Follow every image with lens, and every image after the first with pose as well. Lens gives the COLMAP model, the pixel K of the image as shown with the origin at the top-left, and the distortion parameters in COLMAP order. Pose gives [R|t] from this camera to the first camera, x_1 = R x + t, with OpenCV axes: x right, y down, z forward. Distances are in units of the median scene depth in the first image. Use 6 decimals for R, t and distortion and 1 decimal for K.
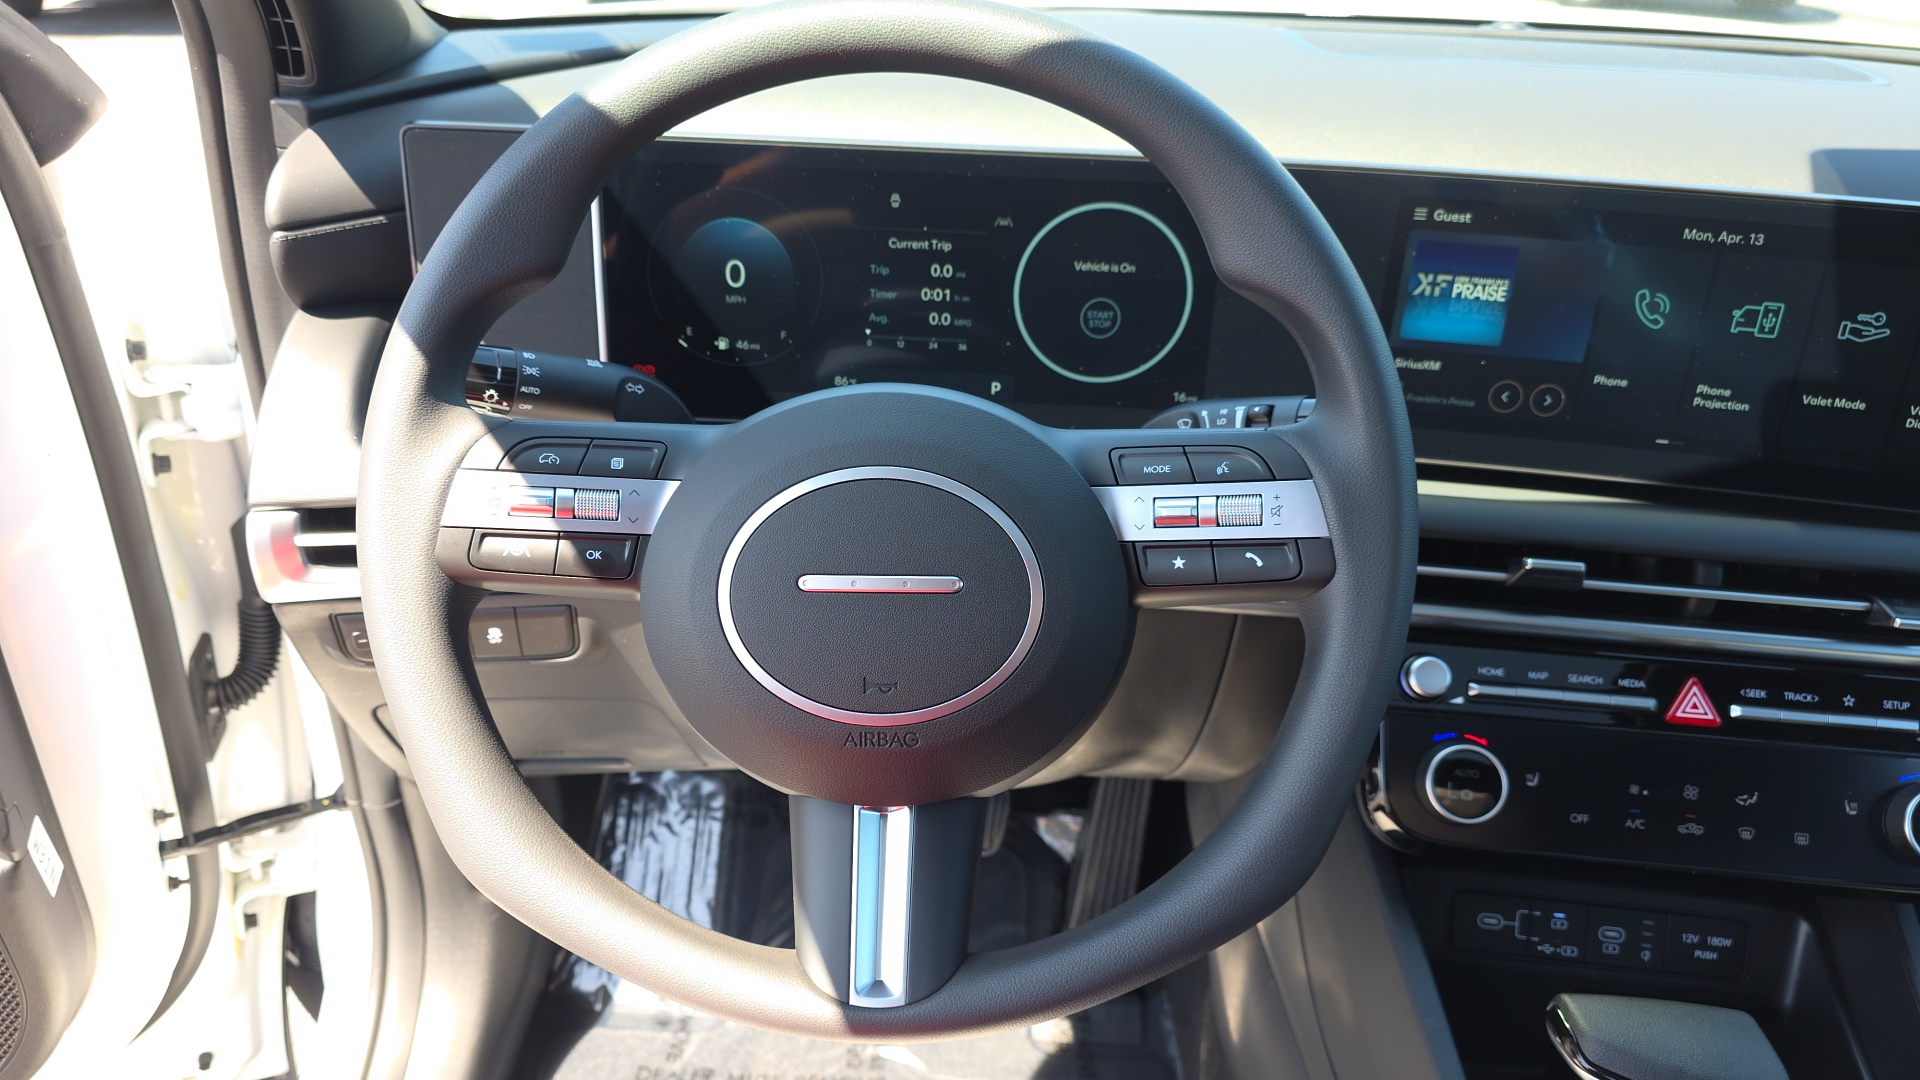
lens RADIAL K [[1325.2, 0, 931.8], [0, 1325.2, 561.1], [0, 0, 1]] dist [0.056612, -0.074042]
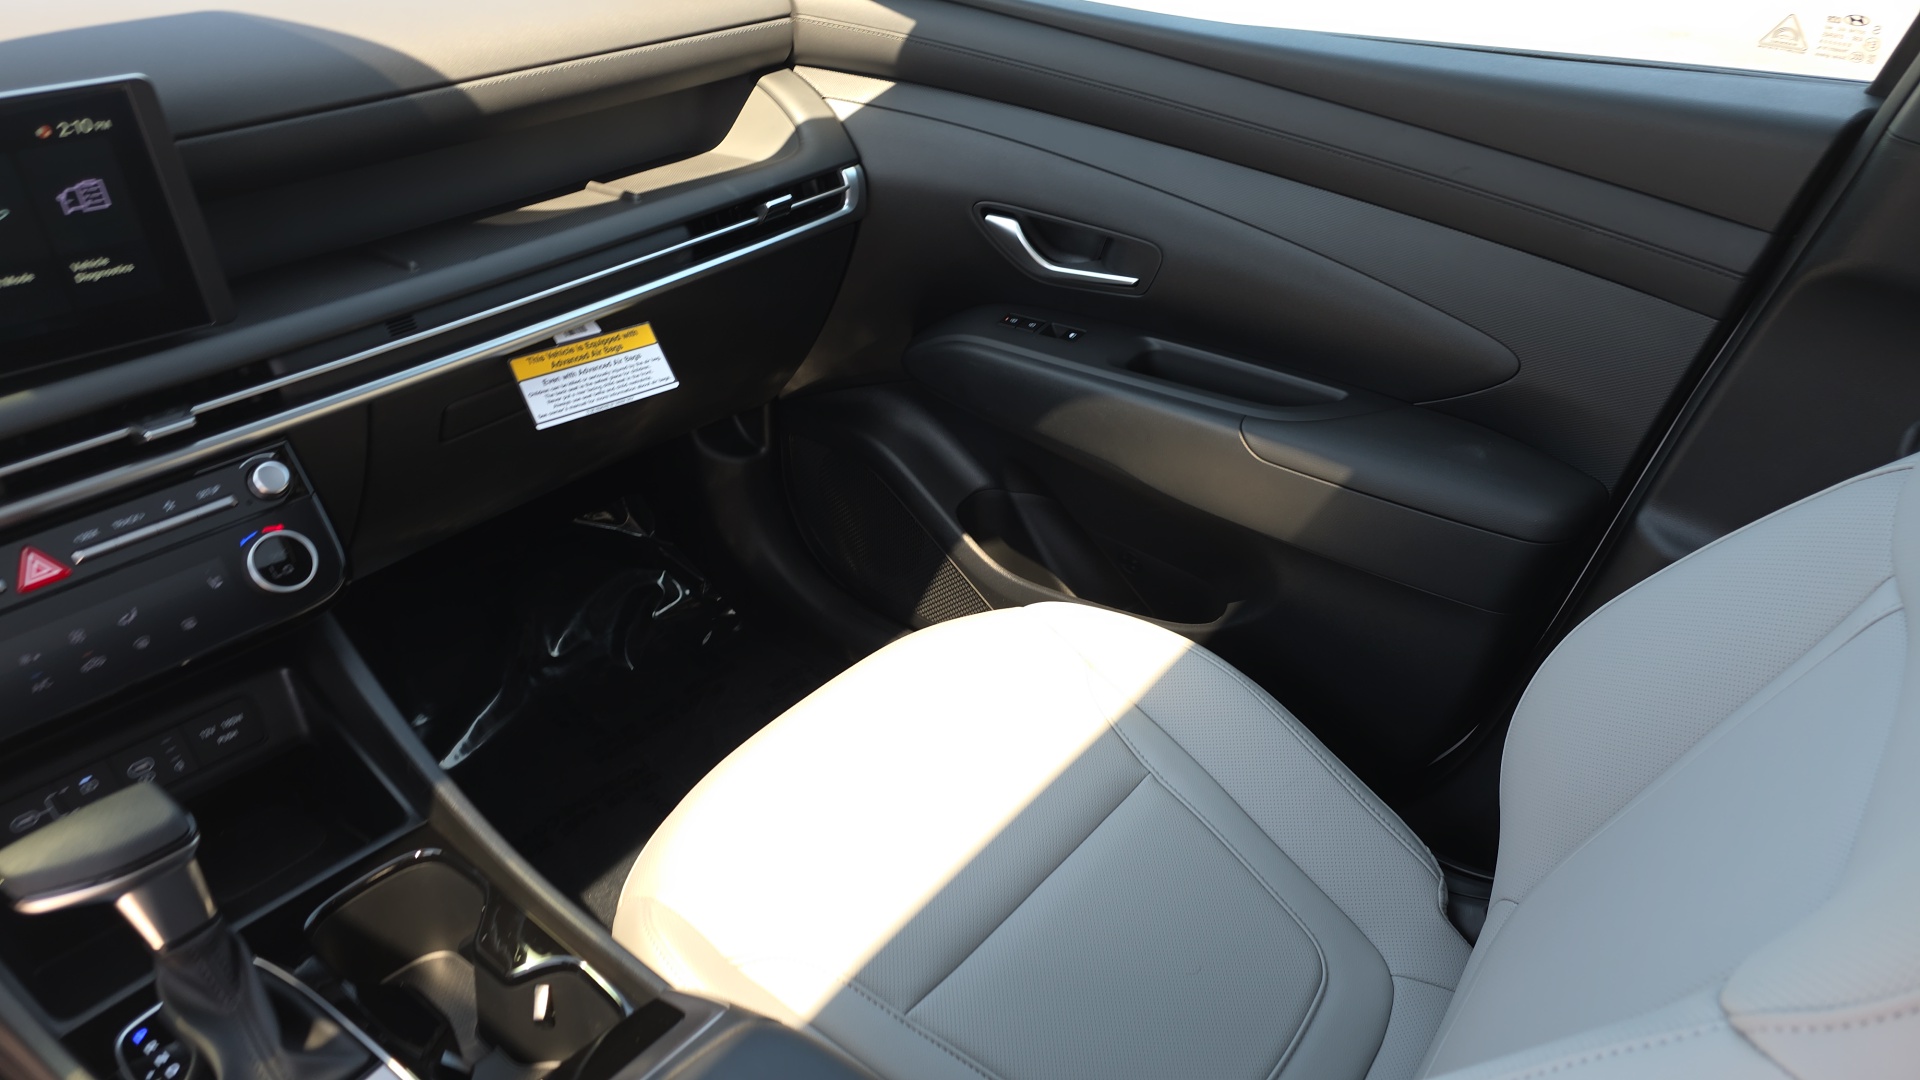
lens RADIAL K [[1296.2, 0, 960.3], [0, 1296.2, 552.5], [0, 0, 1]] dist [0.065986, -0.061753]
pose [[0.591466, -0.467074, 0.657275, 0.305499], [0.399484, 0.877812, 0.264308, 0.113564], [-0.700415, 0.106242, 0.705784, -0.349988]]
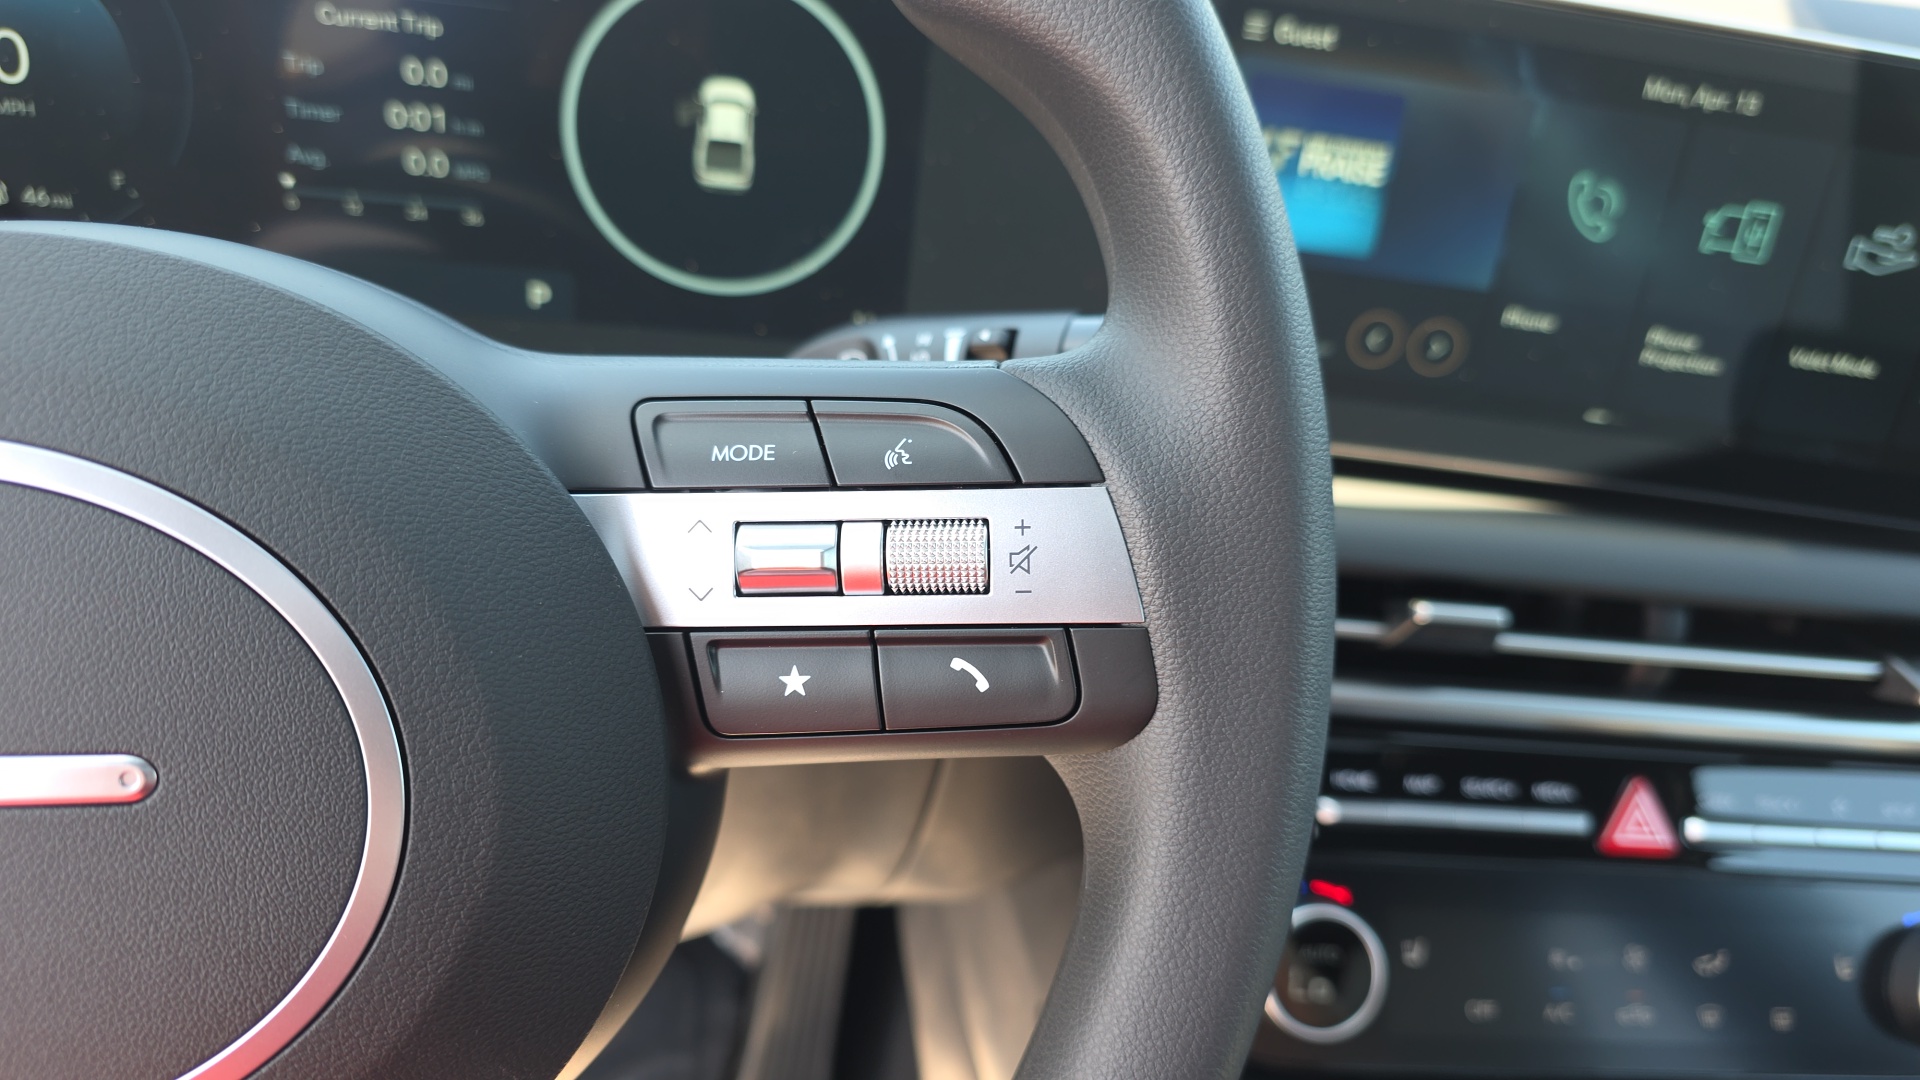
lens RADIAL K [[1388.4, 0, 960.0], [0, 1388.4, 540.0], [0, 0, 1]] dist [0.037072, -0.090426]
pose [[0.978452, 0.001710, 0.206467, 0.107869], [-0.002696, 0.999986, 0.004495, -0.032803], [-0.206457, -0.004954, 0.978443, 0.414928]]
